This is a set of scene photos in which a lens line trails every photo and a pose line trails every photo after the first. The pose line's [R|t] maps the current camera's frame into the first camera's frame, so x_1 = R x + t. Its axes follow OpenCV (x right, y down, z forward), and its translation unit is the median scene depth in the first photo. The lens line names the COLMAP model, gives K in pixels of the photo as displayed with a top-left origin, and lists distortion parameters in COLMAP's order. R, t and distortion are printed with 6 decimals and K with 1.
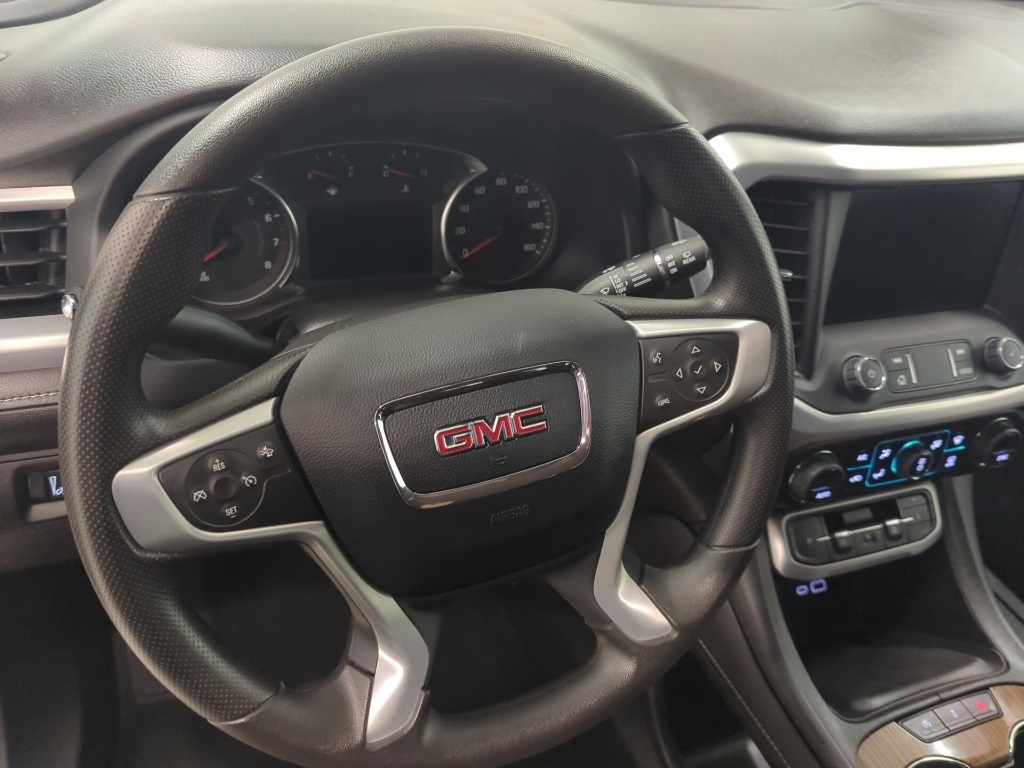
lens RADIAL K [[836.8, 0, 519.8], [0, 836.8, 379.2], [0, 0, 1]] dist [0.021662, -0.013380]
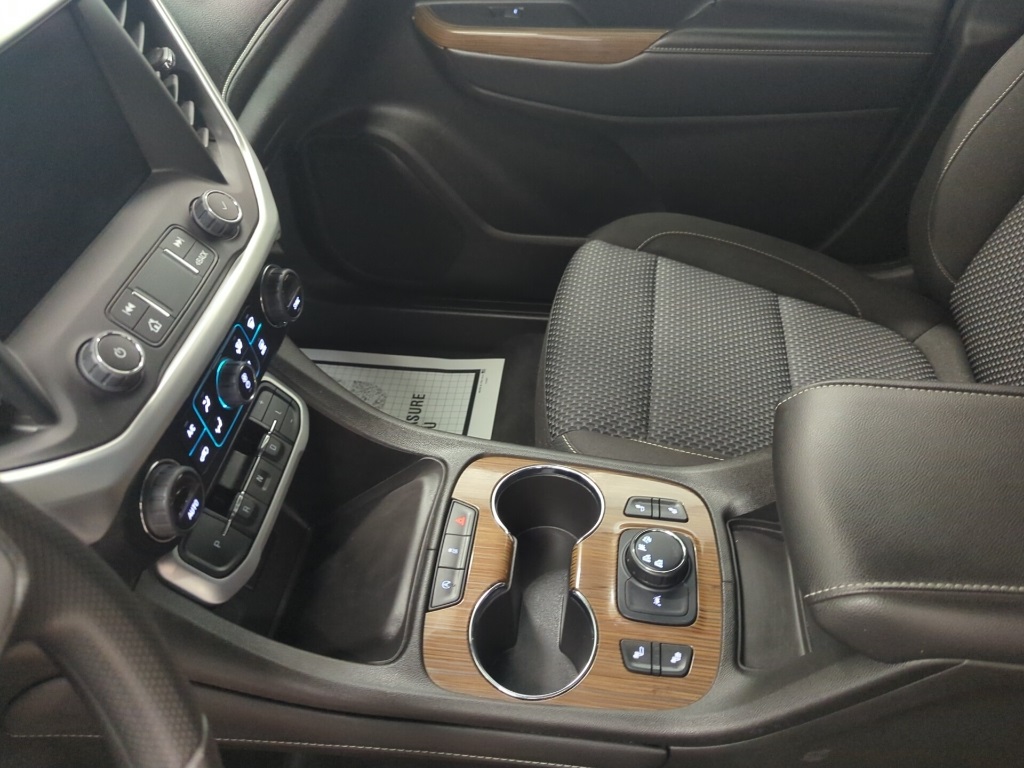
lens RADIAL K [[836.8, 0, 521.7], [0, 836.8, 380.1], [0, 0, 1]] dist [0.021662, -0.013380]
pose [[0.464306, -0.687024, 0.558944, 0.151764], [0.551547, 0.718075, 0.424458, -0.093310], [-0.692976, 0.111205, 0.712332, 0.245653]]
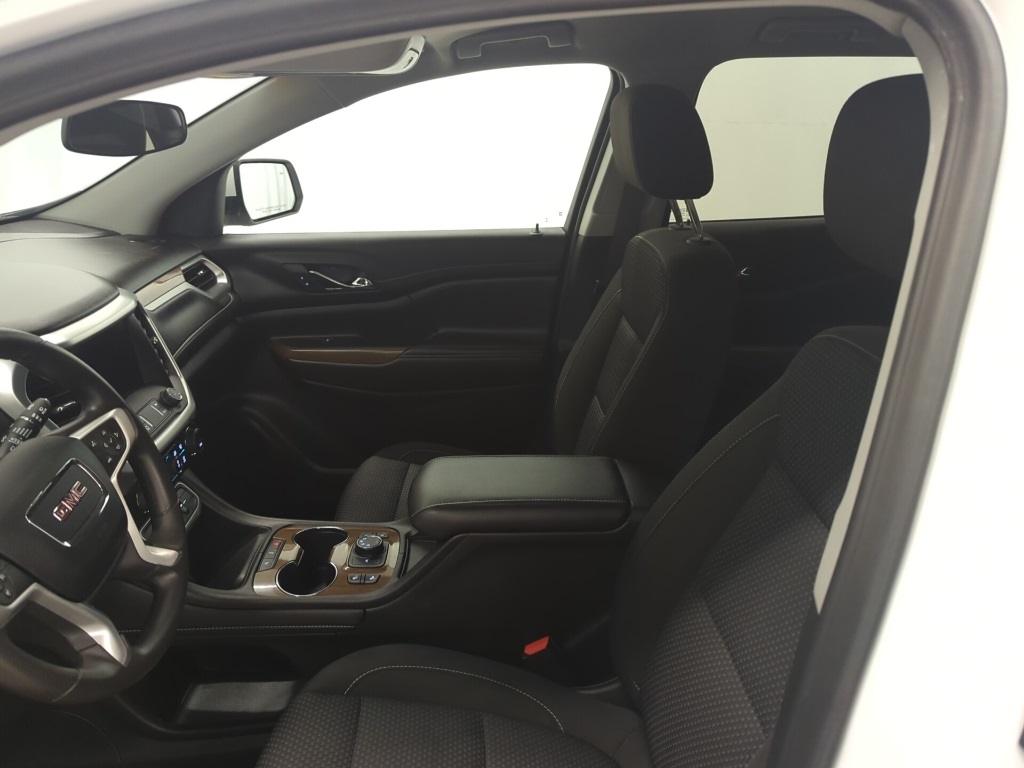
lens RADIAL K [[836.8, 0, 518.7], [0, 836.8, 375.8], [0, 0, 1]] dist [0.021662, -0.013380]
pose [[0.332043, -0.406265, 0.851291, -0.762277], [0.552642, 0.815166, 0.173468, 0.037165], [-0.764417, 0.412860, 0.495189, -0.562393]]
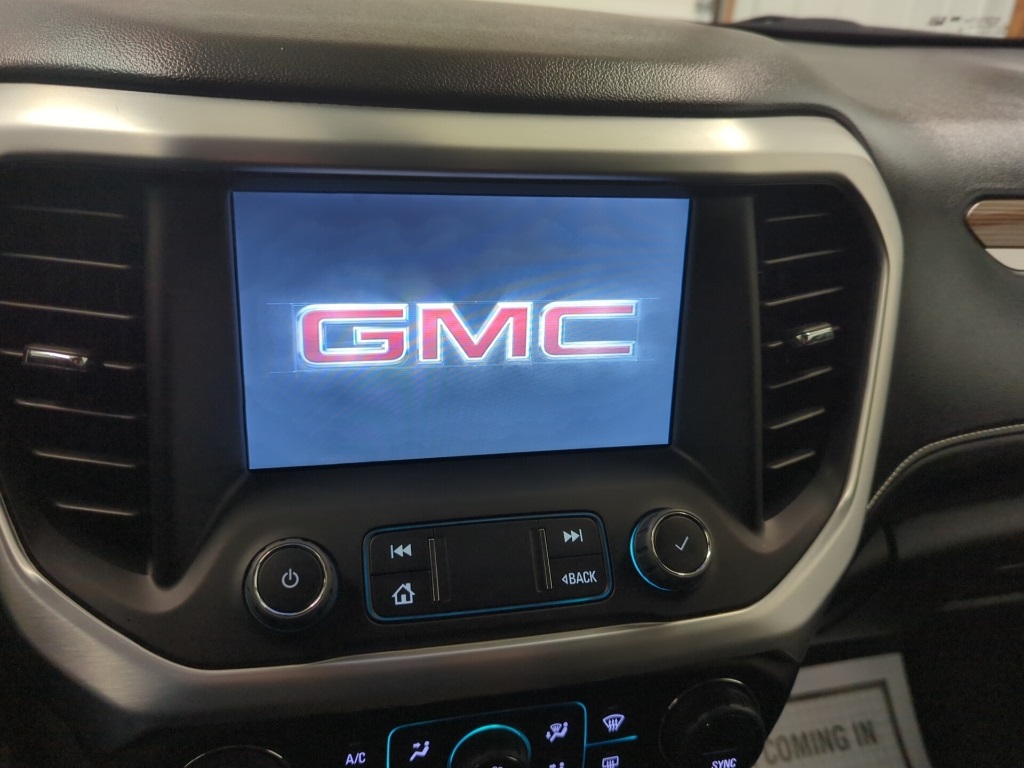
lens RADIAL K [[836.8, 0, 515.9], [0, 836.8, 393.0], [0, 0, 1]] dist [0.021662, -0.013380]
pose [[0.989885, 0.005805, -0.141757, 0.549868], [-0.032754, 0.981521, -0.188529, -0.021692], [0.138043, 0.191265, 0.971783, 0.502693]]
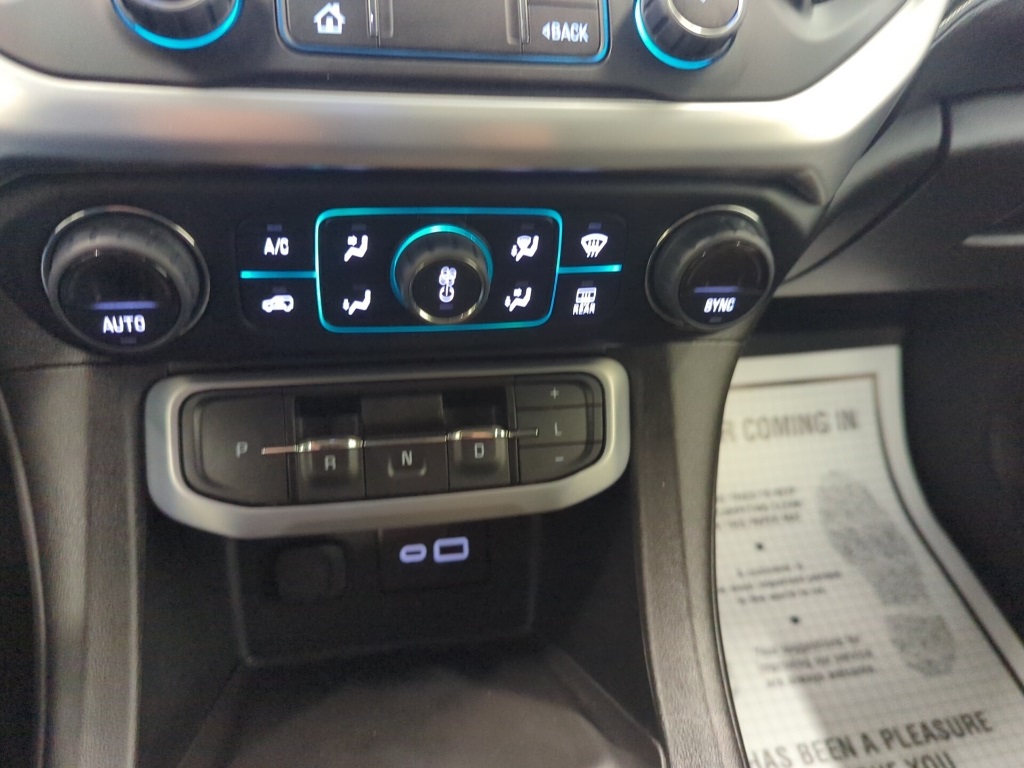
lens RADIAL K [[836.8, 0, 517.0], [0, 836.8, 376.0], [0, 0, 1]] dist [0.021662, -0.013380]
pose [[0.985937, 0.107569, -0.127896, 0.560198], [-0.094960, 0.990353, 0.100911, 0.100480], [0.137517, -0.087347, 0.986641, 0.613766]]
